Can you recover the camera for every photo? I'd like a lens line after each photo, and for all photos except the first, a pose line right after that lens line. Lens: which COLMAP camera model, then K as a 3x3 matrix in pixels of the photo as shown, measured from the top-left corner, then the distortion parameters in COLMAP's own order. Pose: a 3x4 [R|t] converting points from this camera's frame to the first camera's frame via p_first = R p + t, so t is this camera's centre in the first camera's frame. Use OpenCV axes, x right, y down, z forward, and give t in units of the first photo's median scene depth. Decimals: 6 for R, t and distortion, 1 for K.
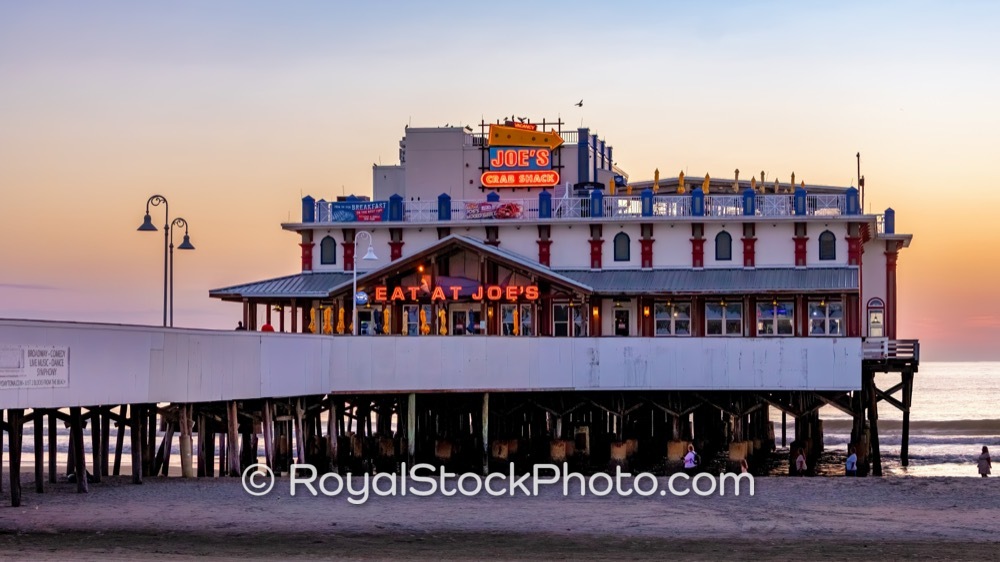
lens RADIAL K [[2032.8, 0, 504.1], [0, 2032.8, 274.6], [0, 0, 1]] dist [0.157567, 0.000000]
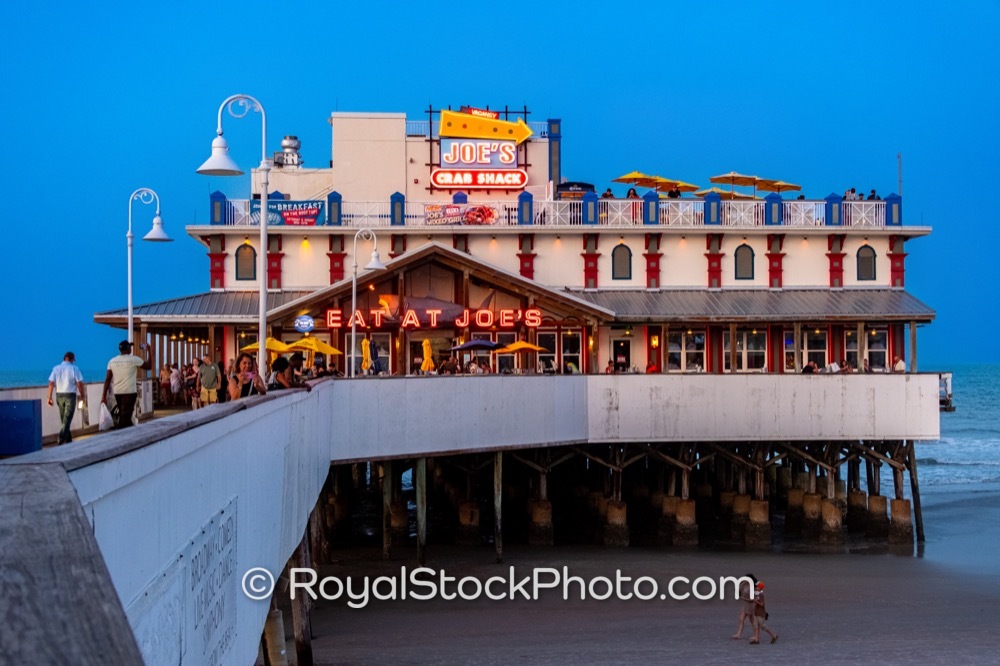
lens RADIAL K [[1345.7, 0, 459.4], [0, 1345.7, 318.8], [0, 0, 1]] dist [0.088147, 0.000000]
pose [[0.967988, 0.003690, 0.250968, -0.139849], [-0.006192, 0.999939, 0.009182, 0.004518], [-0.250918, -0.010442, 0.967952, 0.493879]]
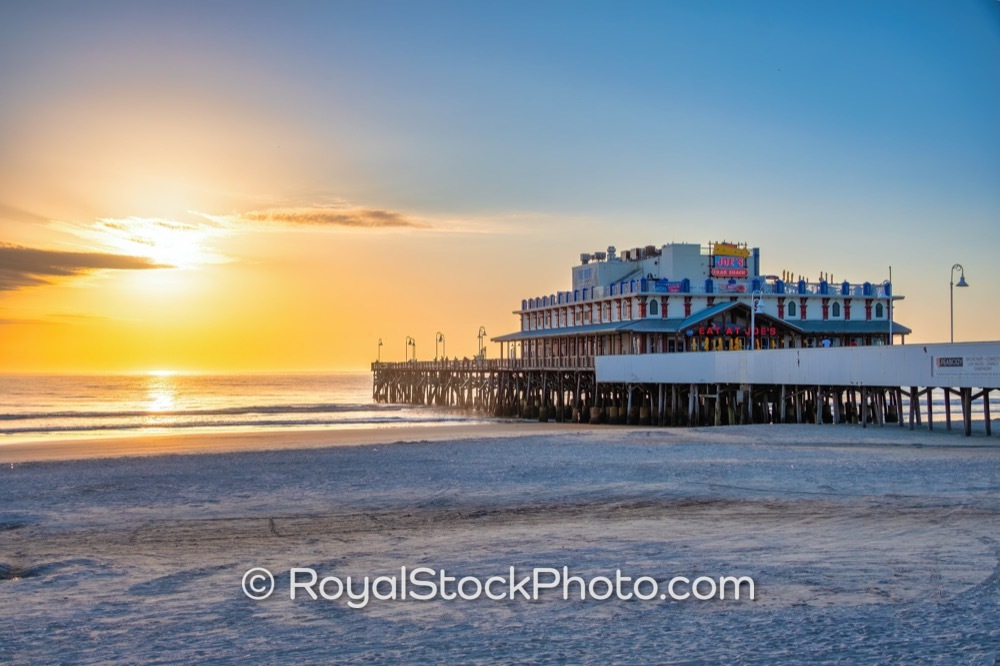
lens RADIAL K [[1143.7, 0, 496.7], [0, 1143.7, 340.2], [0, 0, 1]] dist [0.057828, 0.000000]
pose [[0.885208, 0.008758, 0.465114, -0.723095], [-0.016560, 0.999782, 0.012691, 0.007793], [-0.464901, -0.018937, 0.885160, 0.134610]]
